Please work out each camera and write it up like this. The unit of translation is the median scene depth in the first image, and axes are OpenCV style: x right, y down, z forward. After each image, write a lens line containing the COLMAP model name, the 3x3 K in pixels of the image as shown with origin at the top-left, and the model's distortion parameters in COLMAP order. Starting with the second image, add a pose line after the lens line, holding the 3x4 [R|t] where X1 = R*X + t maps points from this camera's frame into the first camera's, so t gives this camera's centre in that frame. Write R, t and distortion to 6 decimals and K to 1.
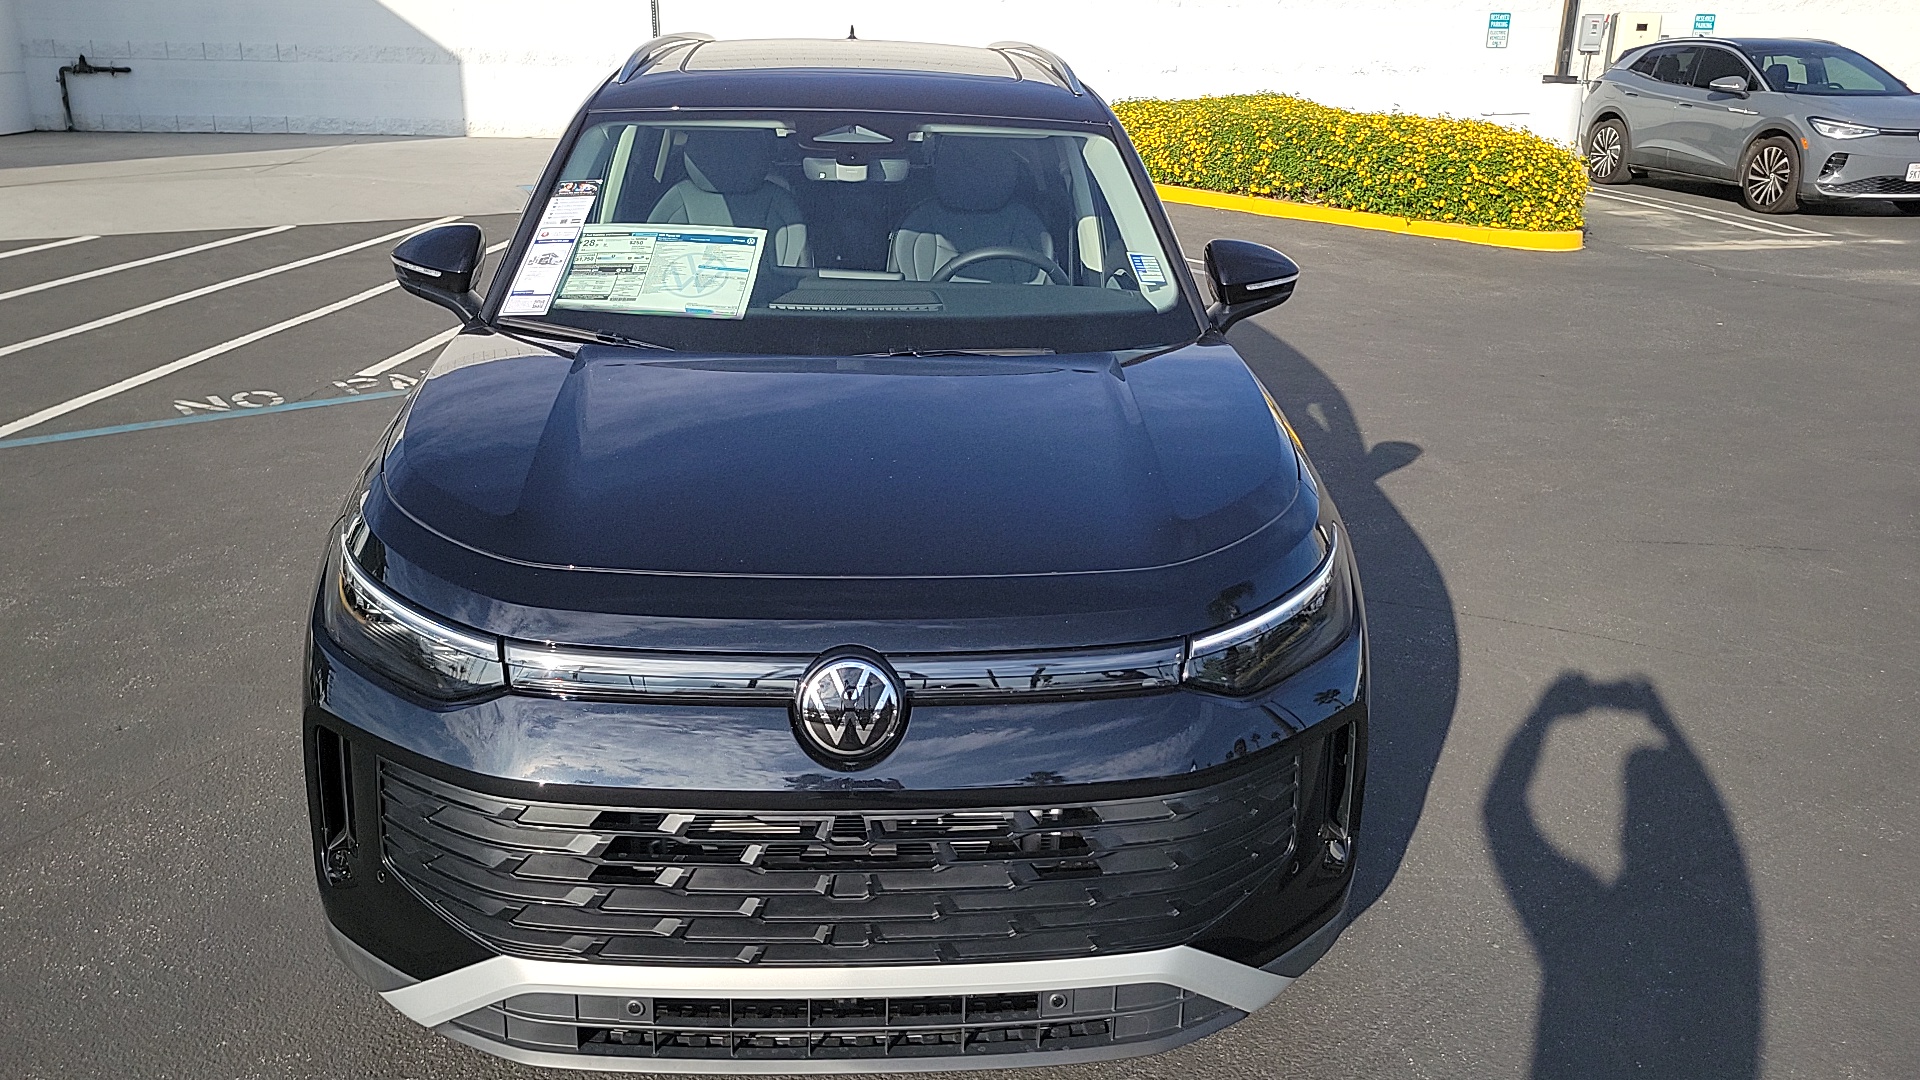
lens RADIAL K [[1502.1, 0, 955.3], [0, 1502.1, 516.3], [0, 0, 1]] dist [0.036068, -0.012110]
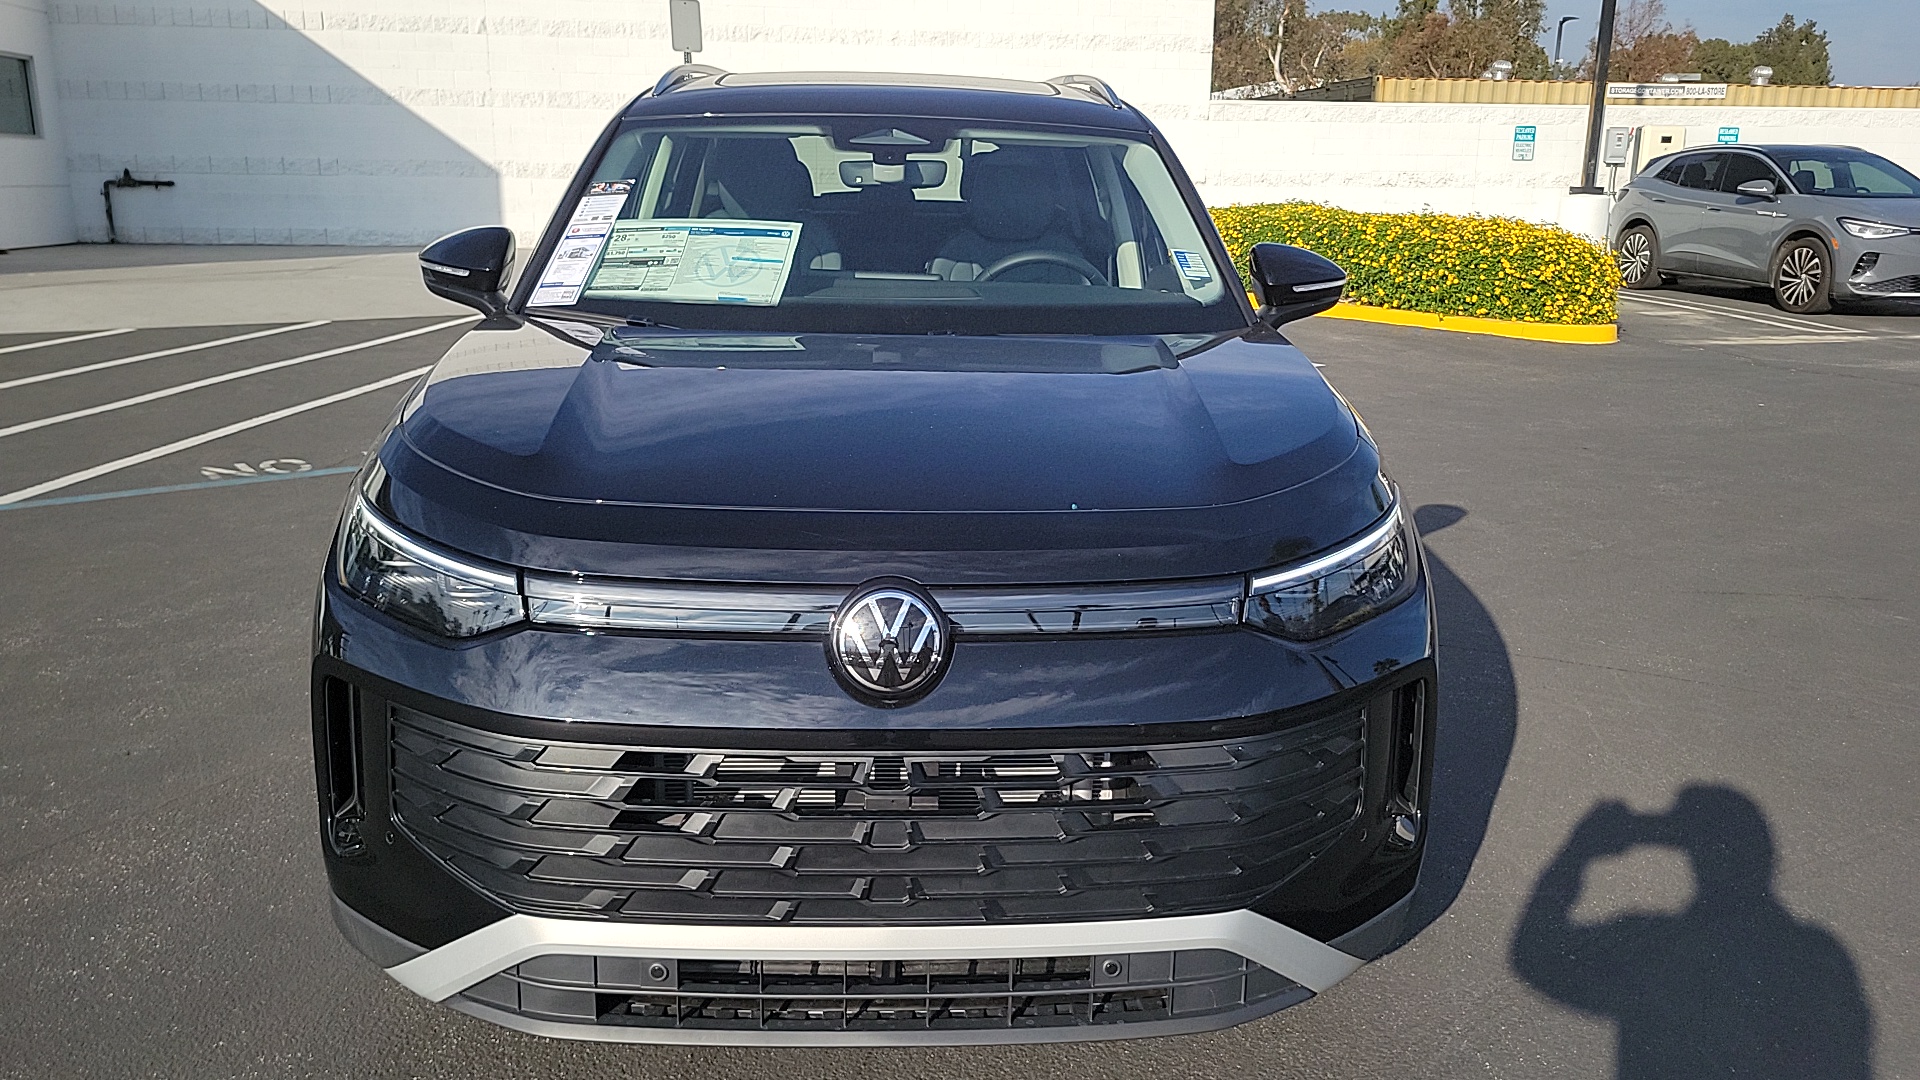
lens RADIAL K [[1507.1, 0, 975.6], [0, 1507.1, 545.2], [0, 0, 1]] dist [0.031499, -0.007916]
pose [[0.999975, -0.001947, -0.006859, -0.004573], [0.001505, 0.997955, -0.063906, 0.060459], [0.006970, 0.063895, 0.997932, 0.026185]]
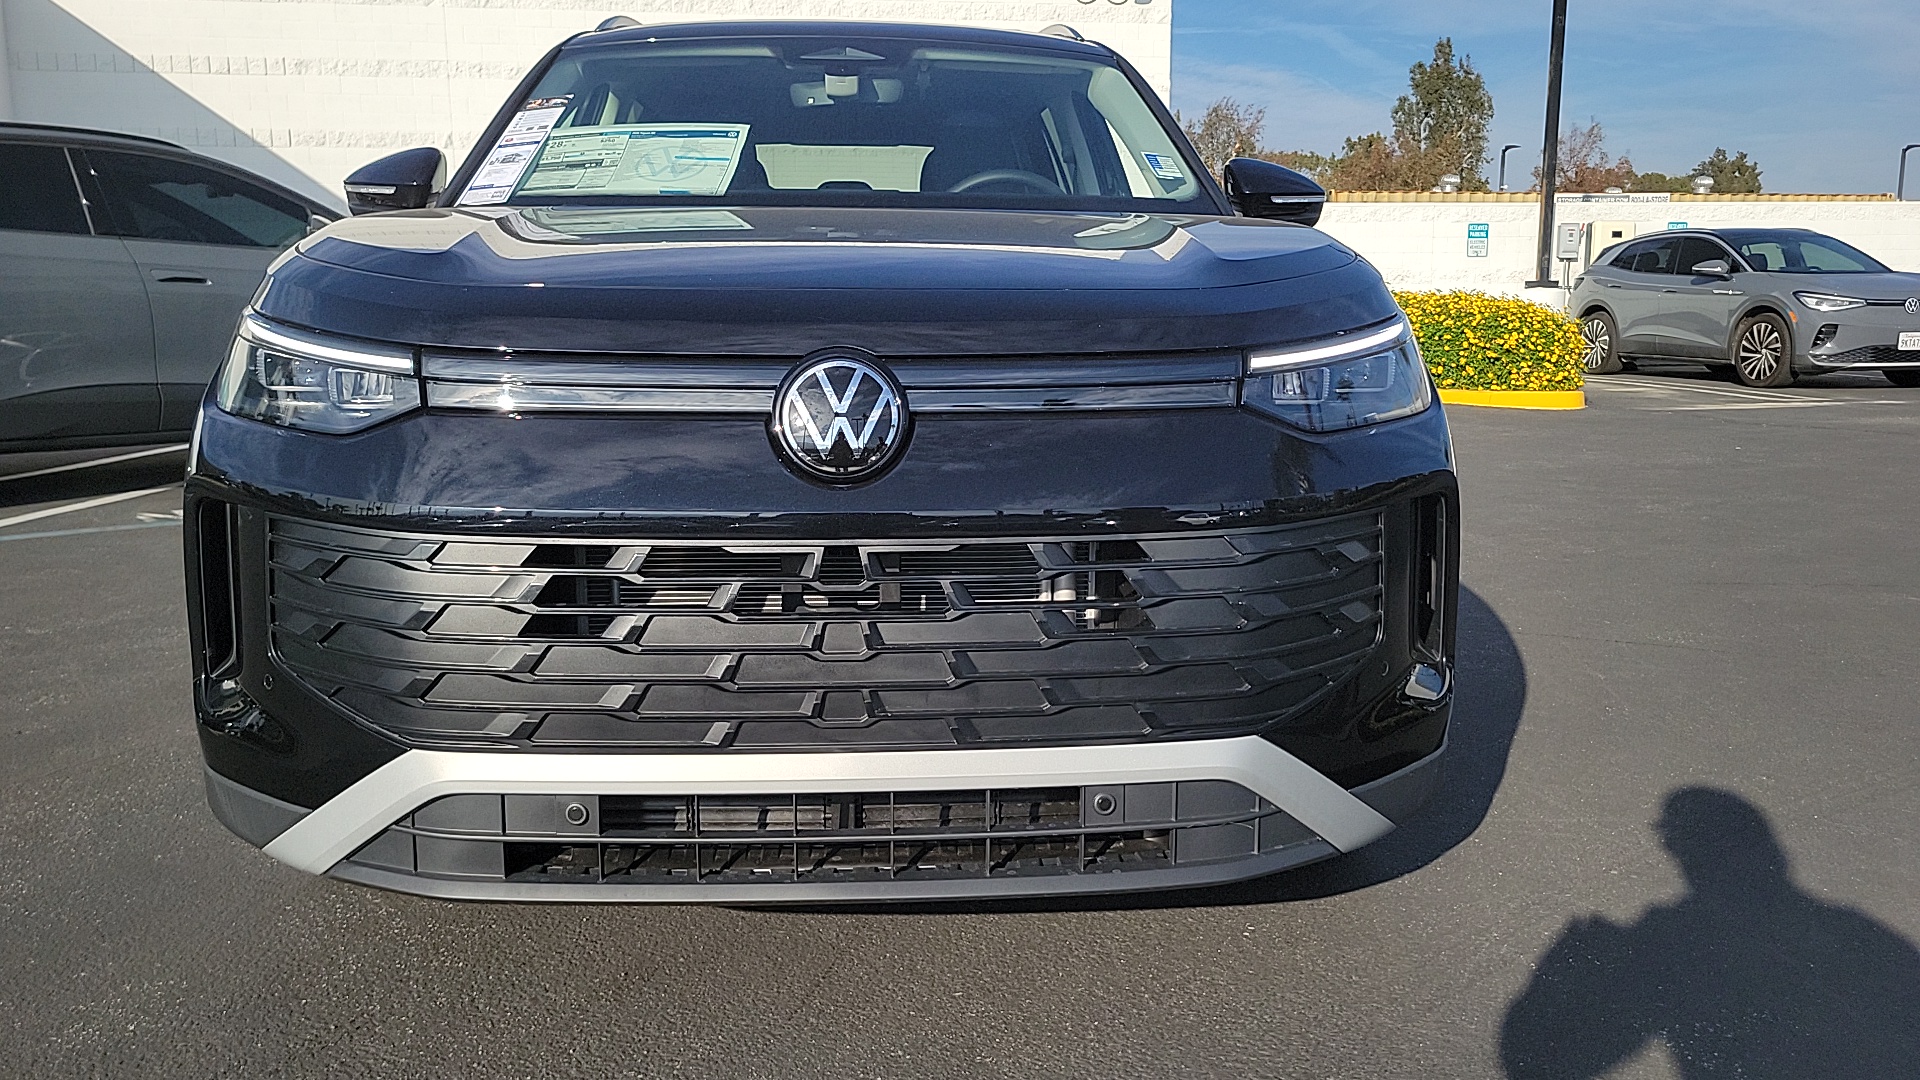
lens RADIAL K [[1505.4, 0, 960.0], [0, 1505.4, 540.0], [0, 0, 1]] dist [0.038429, -0.018985]
pose [[0.999730, -0.022868, 0.004010, -0.004531], [0.023212, 0.988162, -0.151645, 0.151815], [-0.000494, 0.151697, 0.988427, 0.092681]]
